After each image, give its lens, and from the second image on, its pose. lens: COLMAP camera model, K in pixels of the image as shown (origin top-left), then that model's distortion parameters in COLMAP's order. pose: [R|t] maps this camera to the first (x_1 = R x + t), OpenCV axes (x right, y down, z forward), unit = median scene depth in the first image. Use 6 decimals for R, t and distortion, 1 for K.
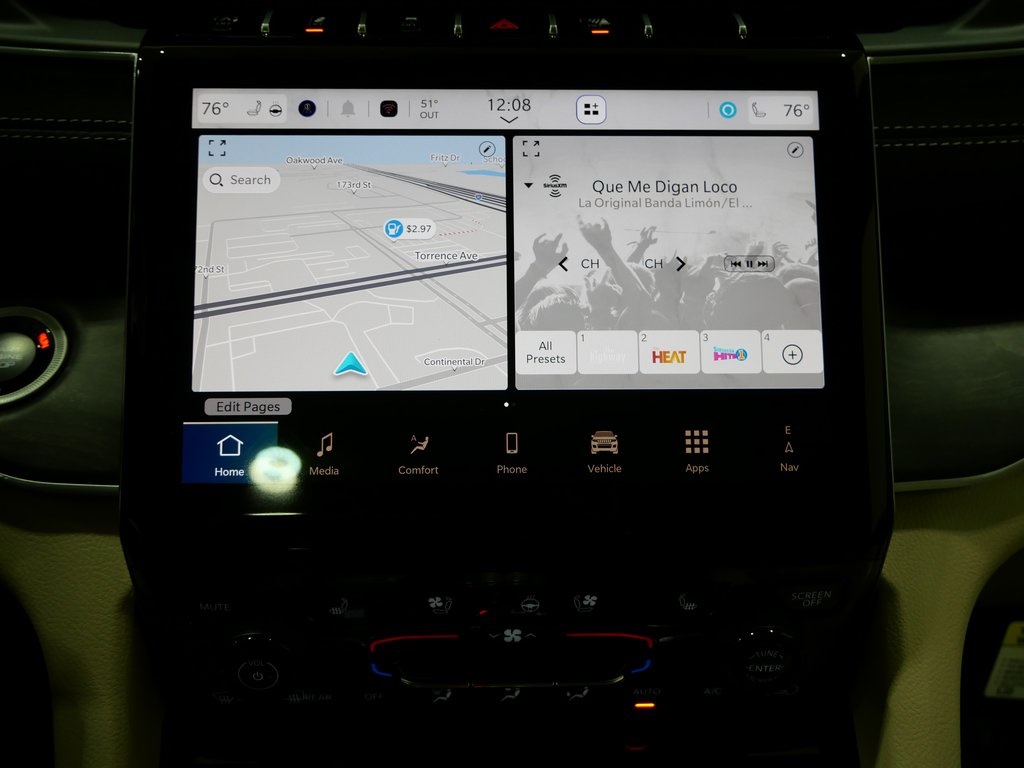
lens RADIAL K [[1036.6, 0, 512.0], [0, 1036.6, 384.0], [0, 0, 1]] dist [0.000463, 0.006328]
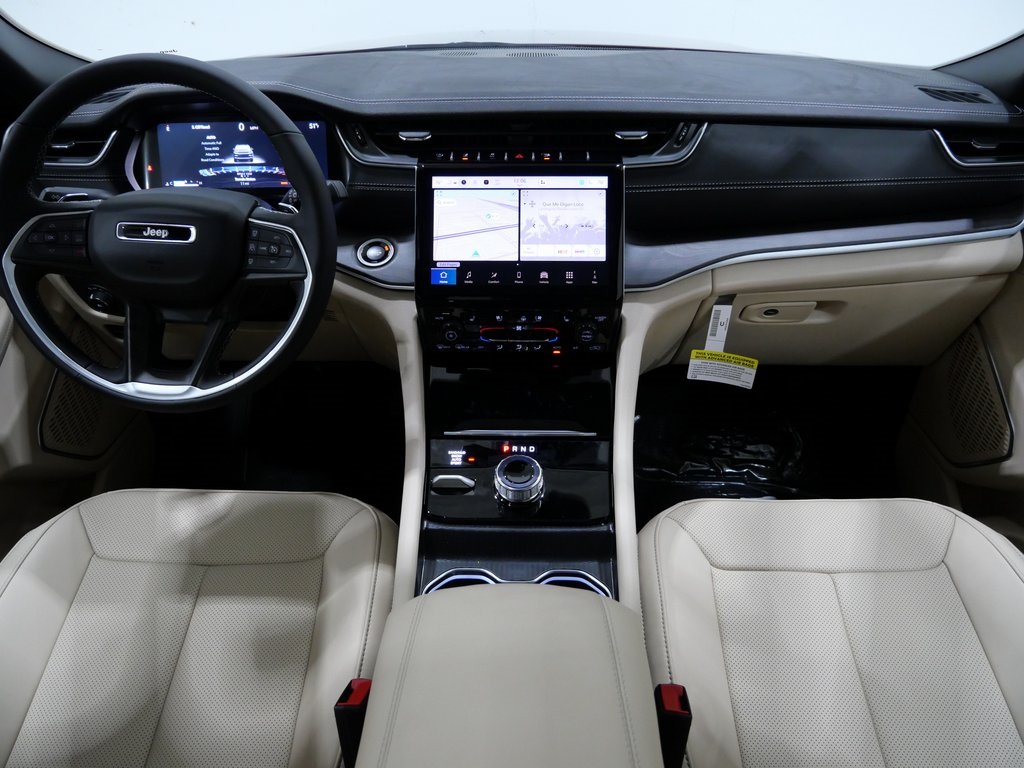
lens RADIAL K [[788.7, 0, 512.0], [0, 788.7, 384.0], [0, 0, 1]] dist [-0.007300, -0.004765]
pose [[0.997875, 0.015376, -0.063318, 0.155361], [-0.010498, 0.997002, 0.076666, 0.223765], [0.064307, -0.075839, 0.995044, -1.784746]]
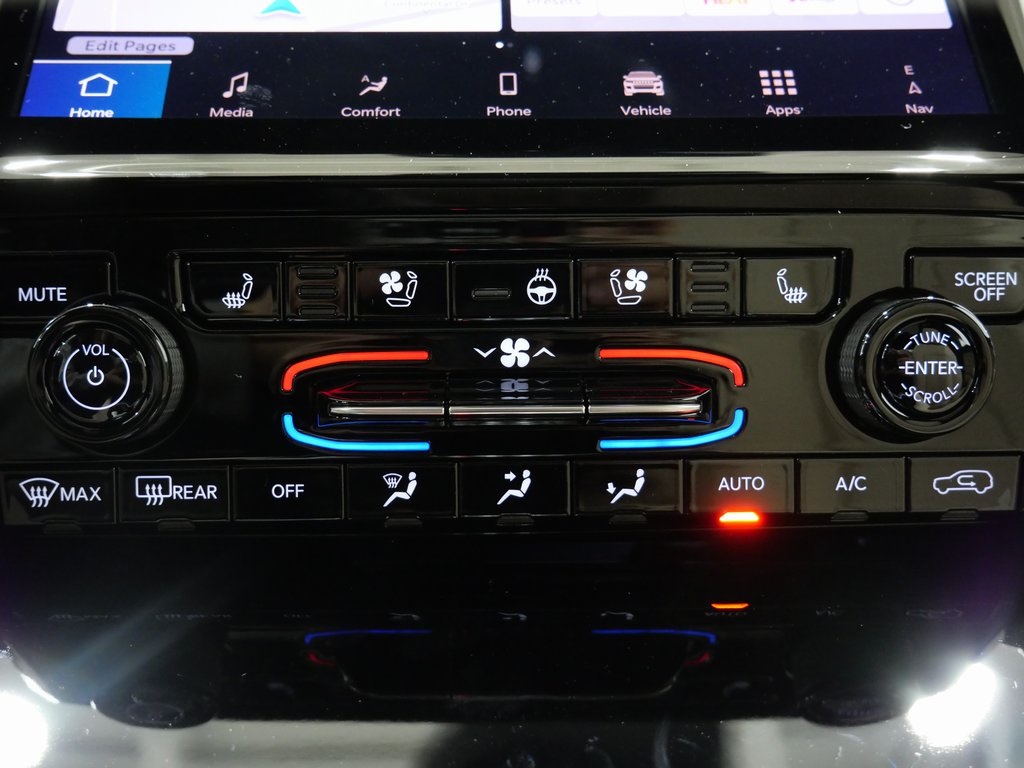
lens RADIAL K [[1277.6, 0, 512.0], [0, 1277.6, 384.0], [0, 0, 1]] dist [-0.014876, 0.058890]
pose [[0.999704, -0.023125, -0.007515, 0.004034], [0.017471, 0.898085, -0.439476, 0.591301], [0.016912, 0.439214, 0.898223, 0.320163]]
